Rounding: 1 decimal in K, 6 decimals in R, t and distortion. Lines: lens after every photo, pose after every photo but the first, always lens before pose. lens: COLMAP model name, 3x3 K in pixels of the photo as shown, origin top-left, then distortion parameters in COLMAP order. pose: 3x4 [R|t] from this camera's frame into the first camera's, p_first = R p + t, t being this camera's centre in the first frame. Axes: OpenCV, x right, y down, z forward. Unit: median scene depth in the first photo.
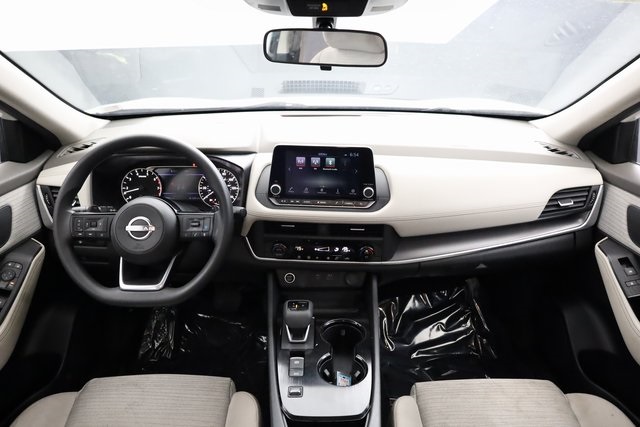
lens RADIAL K [[419.9, 0, 320.0], [0, 419.9, 213.5], [0, 0, 1]] dist [-0.020894, -0.001233]
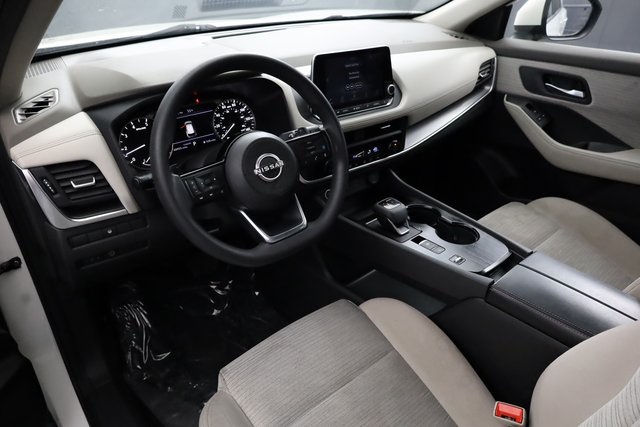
lens RADIAL K [[435.1, 0, 320.0], [0, 435.1, 213.5], [0, 0, 1]] dist [-0.048139, 0.059202]
pose [[0.772031, -0.327284, 0.544842, -0.710339], [0.253685, 0.944661, 0.207987, -0.025945], [-0.582762, -0.022355, 0.812335, 0.185246]]
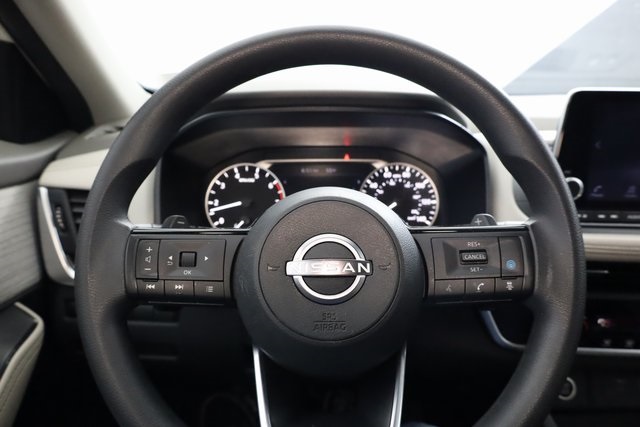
lens RADIAL K [[435.1, 0, 320.0], [0, 435.1, 213.5], [0, 0, 1]] dist [-0.048139, 0.059202]
pose [[0.999863, -0.008098, -0.014404, -0.357552], [0.005692, 0.987124, -0.159855, 0.040180], [0.015513, 0.159751, 0.987035, 0.528144]]
